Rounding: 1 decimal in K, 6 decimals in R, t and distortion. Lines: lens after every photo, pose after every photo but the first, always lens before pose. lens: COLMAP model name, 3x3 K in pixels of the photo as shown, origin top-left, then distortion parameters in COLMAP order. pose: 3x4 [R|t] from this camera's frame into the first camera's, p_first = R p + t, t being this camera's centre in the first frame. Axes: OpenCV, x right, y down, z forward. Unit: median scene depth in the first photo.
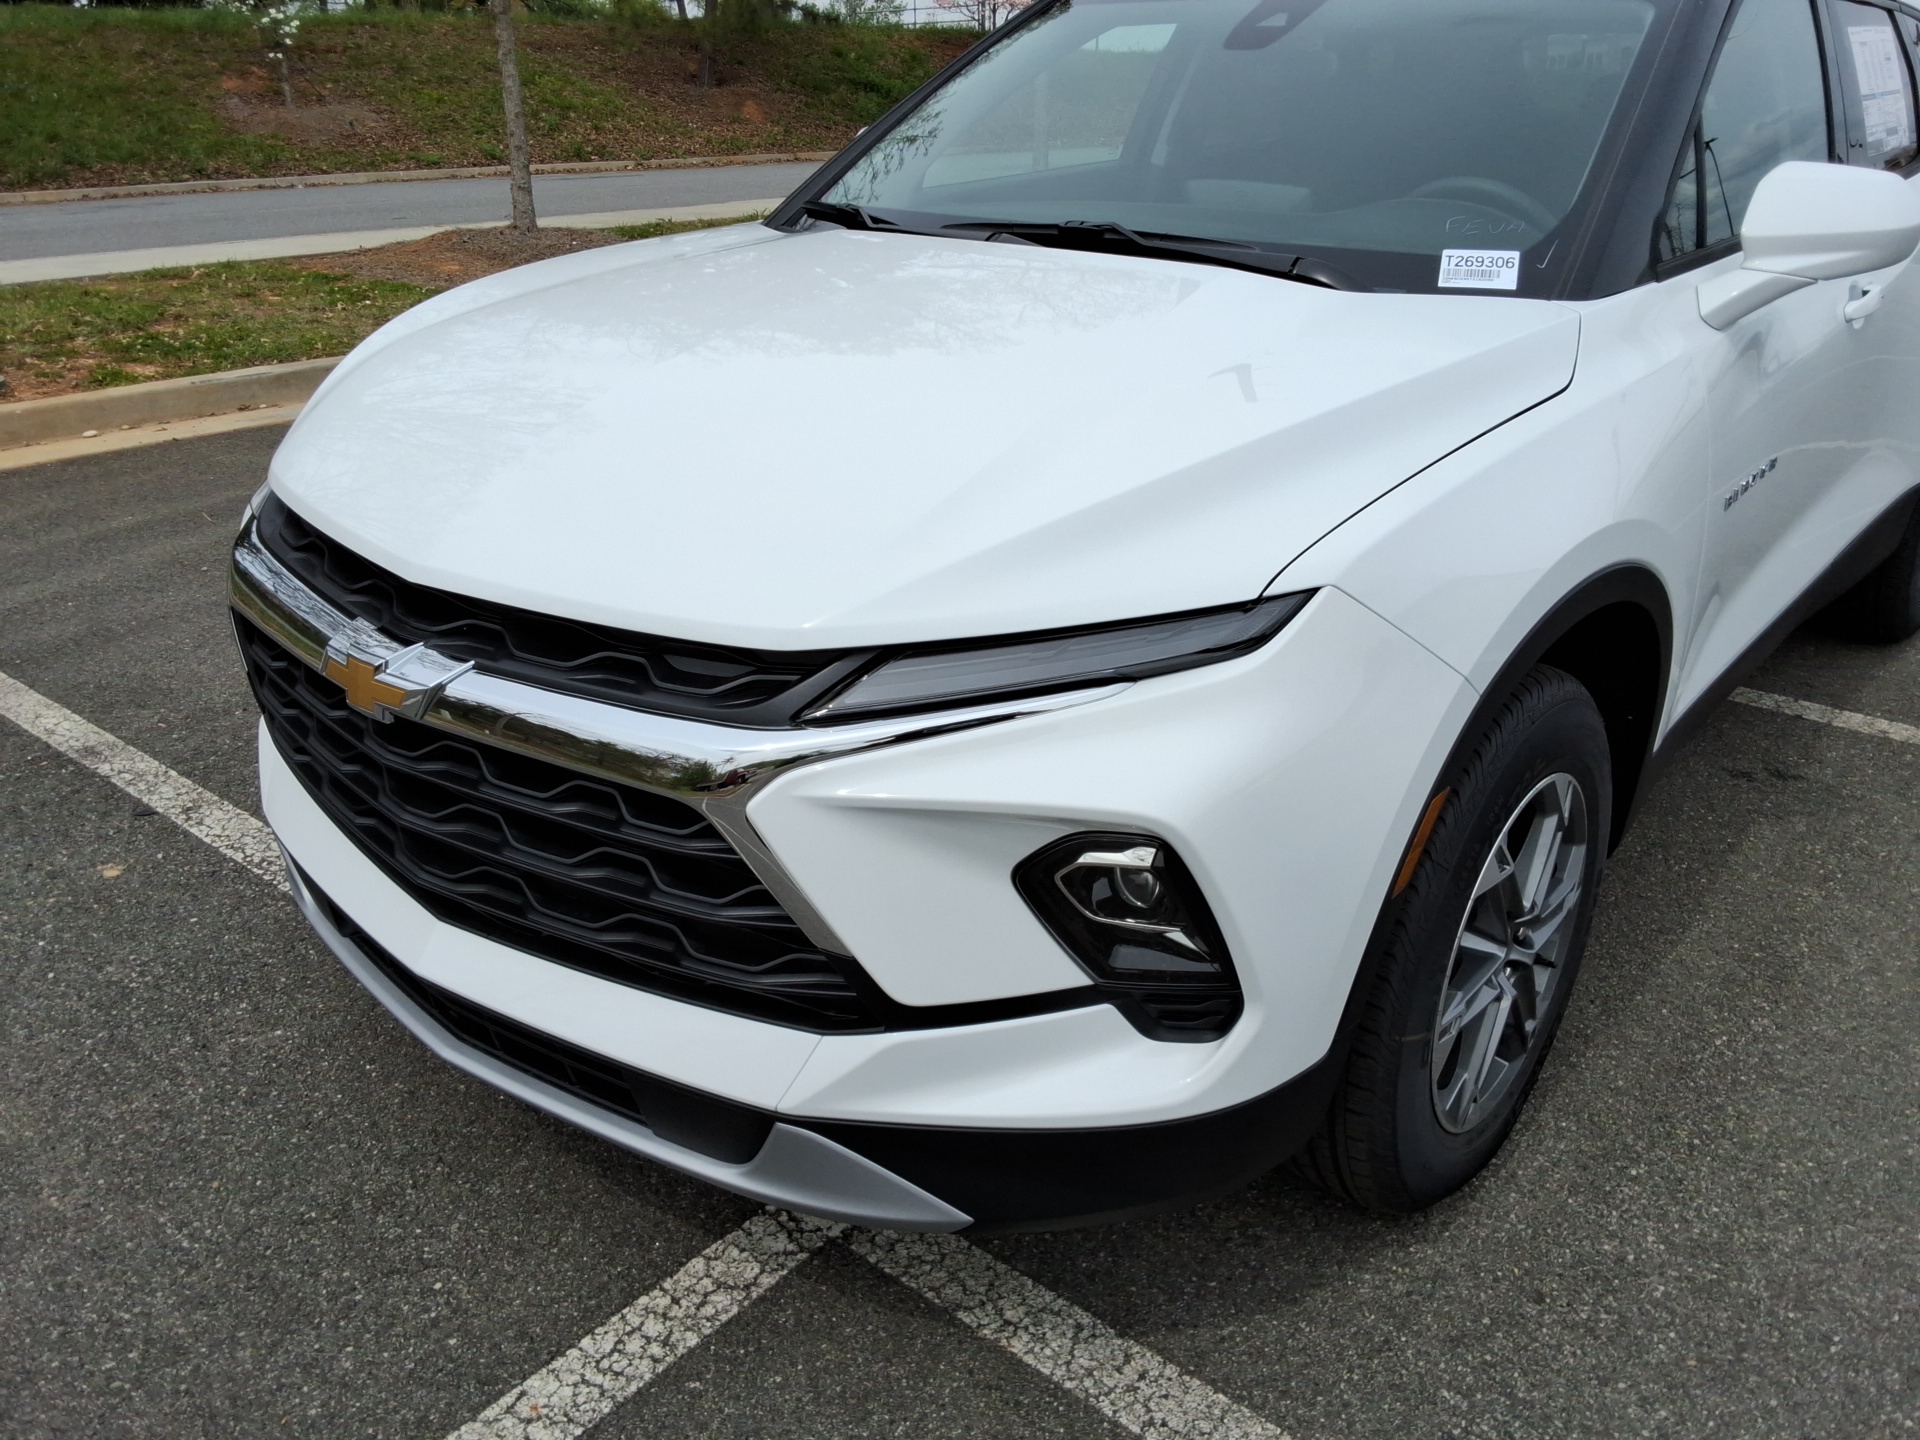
lens RADIAL K [[1543.2, 0, 974.4], [0, 1543.2, 689.7], [0, 0, 1]] dist [0.119389, -0.193733]
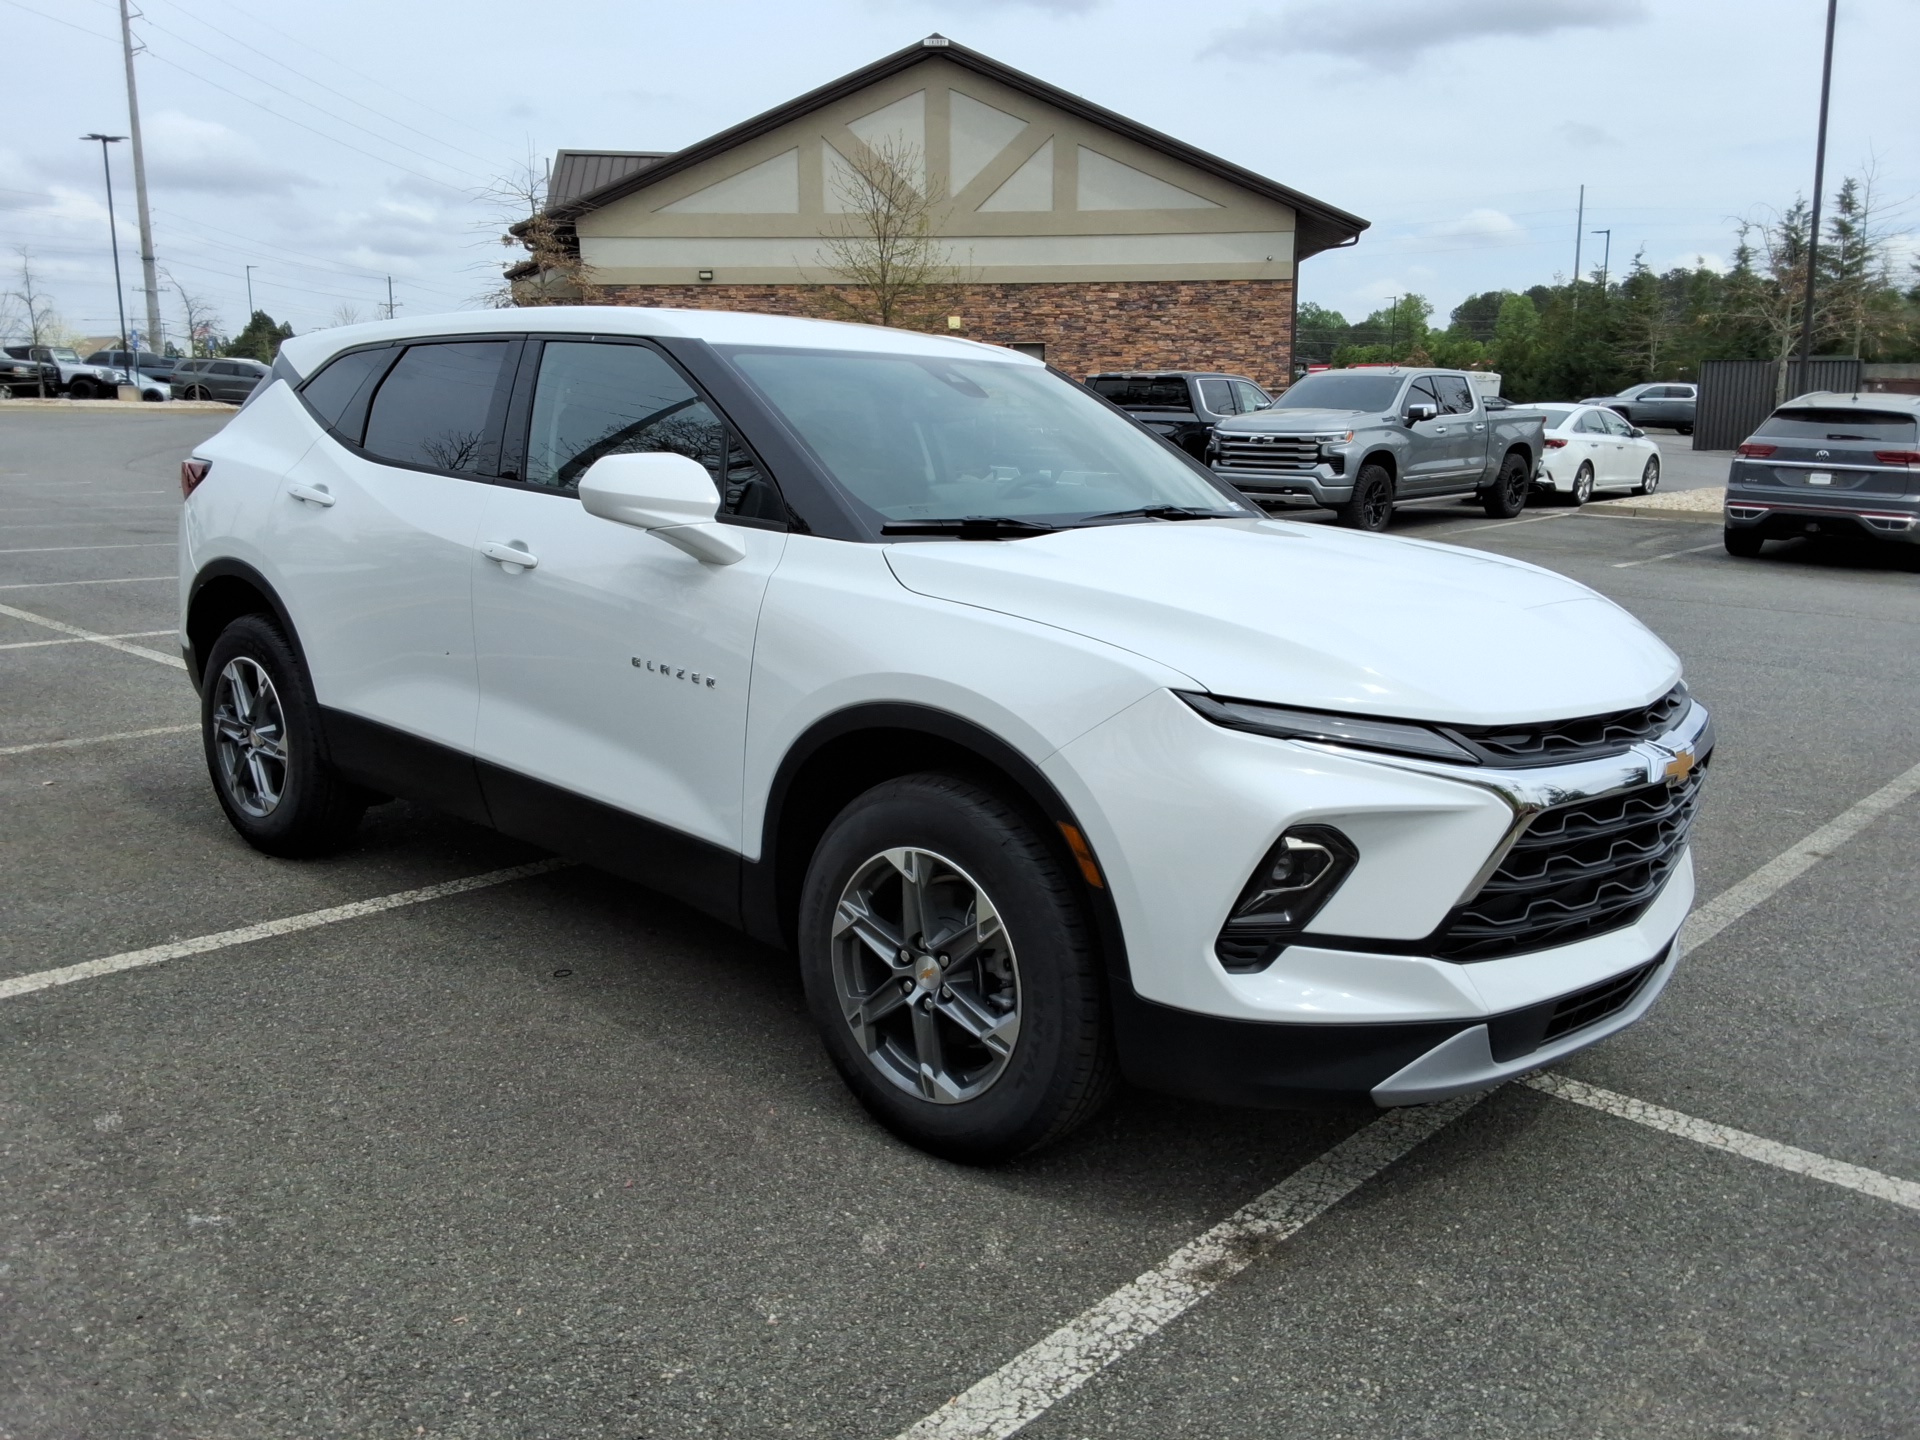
lens RADIAL K [[1543.2, 0, 974.4], [0, 1543.2, 689.7], [0, 0, 1]] dist [0.119389, -0.193733]
pose [[0.034973, -0.179580, 0.983122, -1.753155], [0.350460, 0.923458, 0.156214, -0.517619], [-0.935925, 0.339081, 0.095232, 1.292448]]
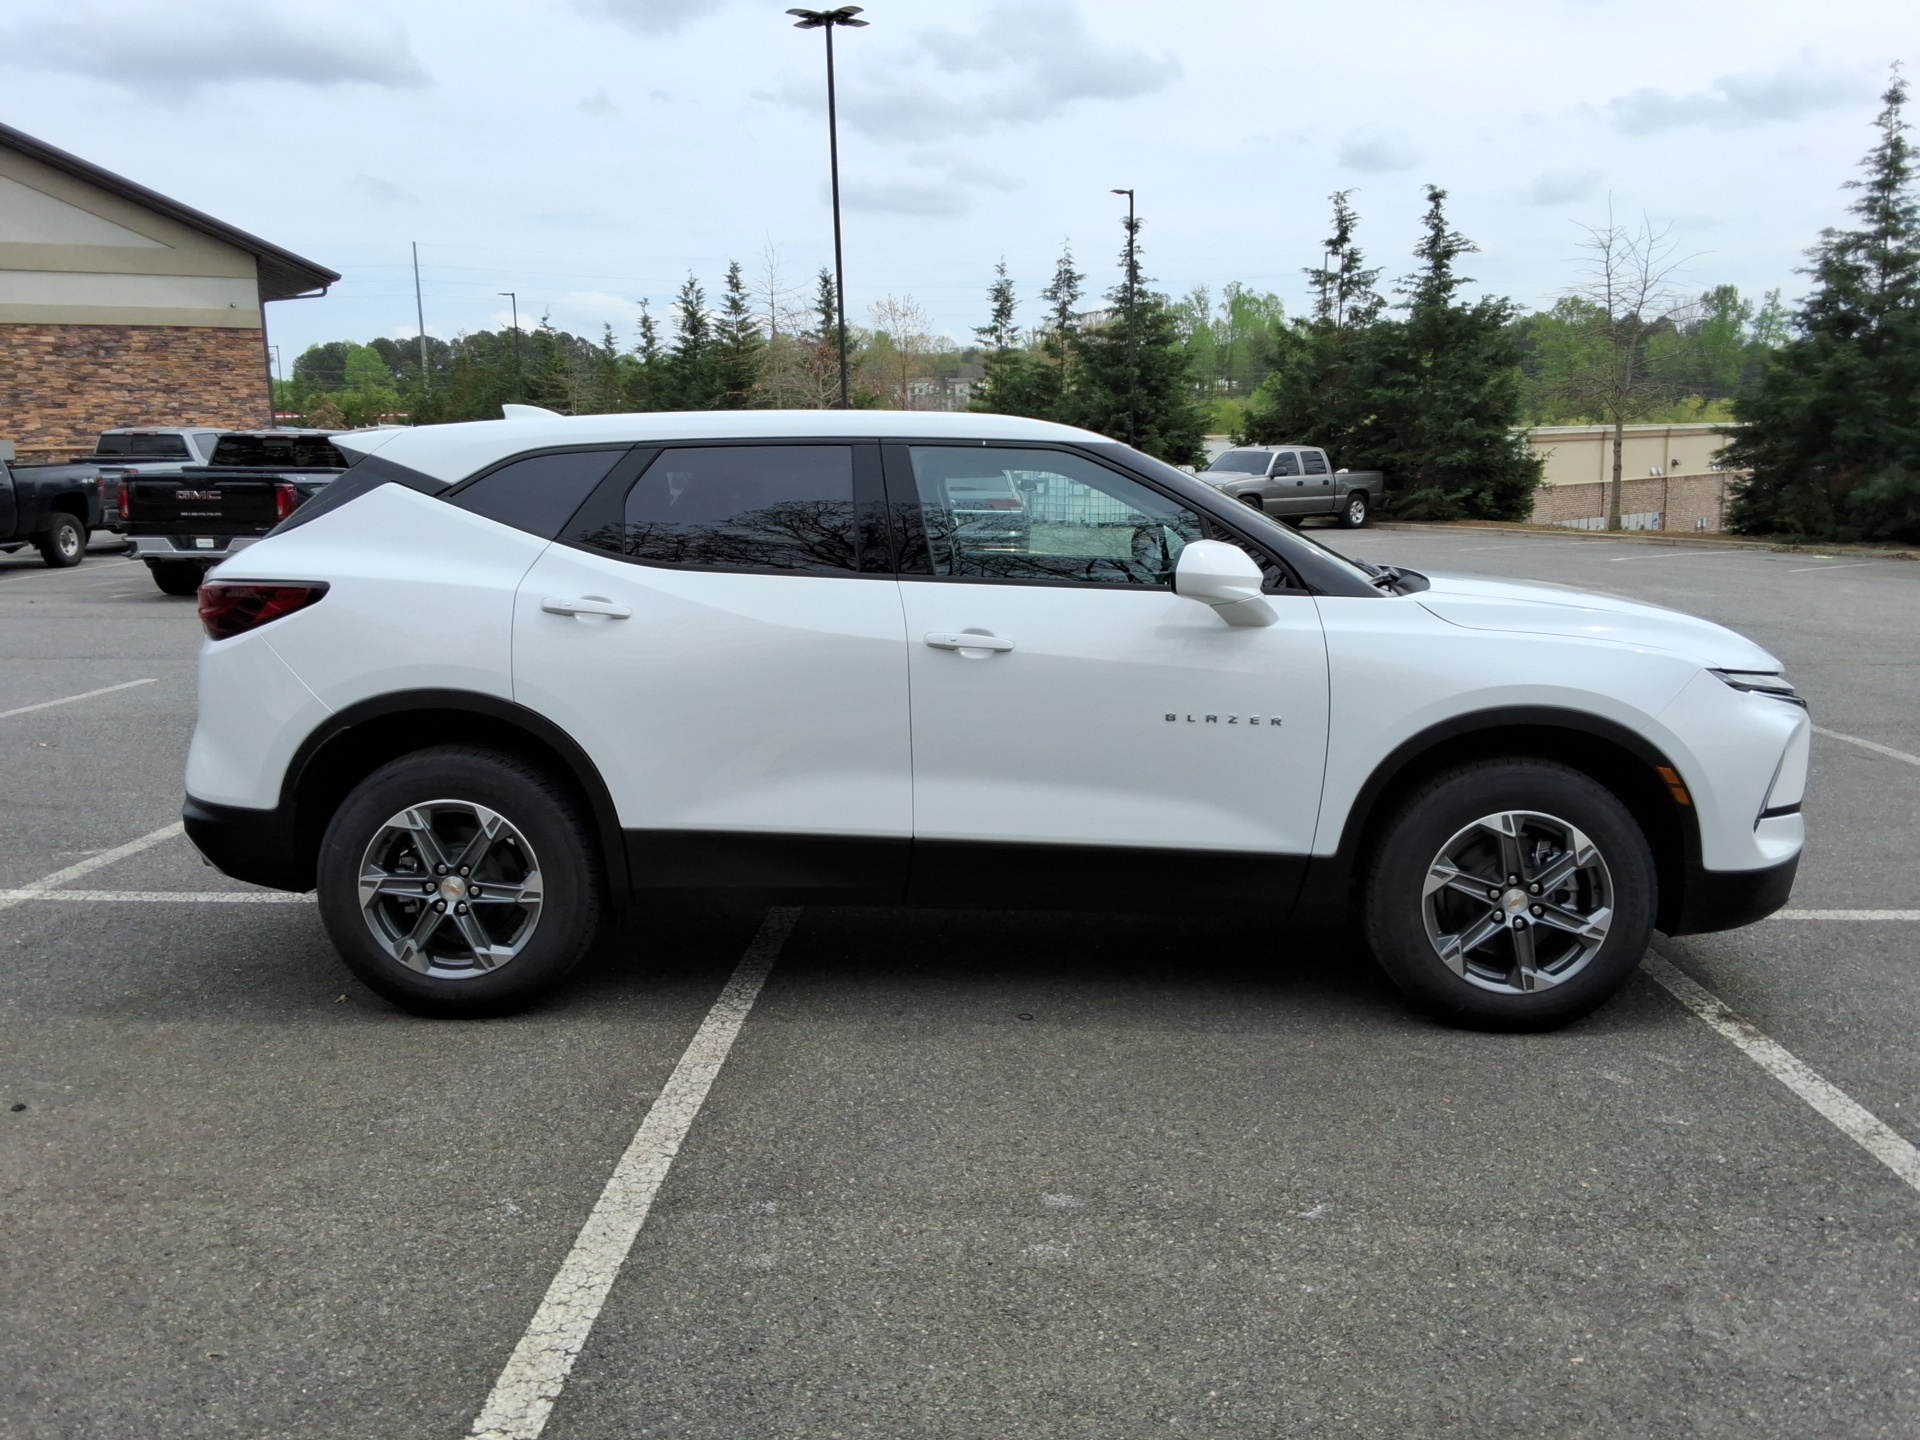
lens RADIAL K [[1543.2, 0, 974.4], [0, 1543.2, 689.7], [0, 0, 1]] dist [0.119389, -0.193733]
pose [[-0.616809, -0.111615, 0.779159, -1.484802], [0.291735, 0.886974, 0.358006, -1.239528], [-0.731053, 0.448129, -0.514531, 3.009332]]
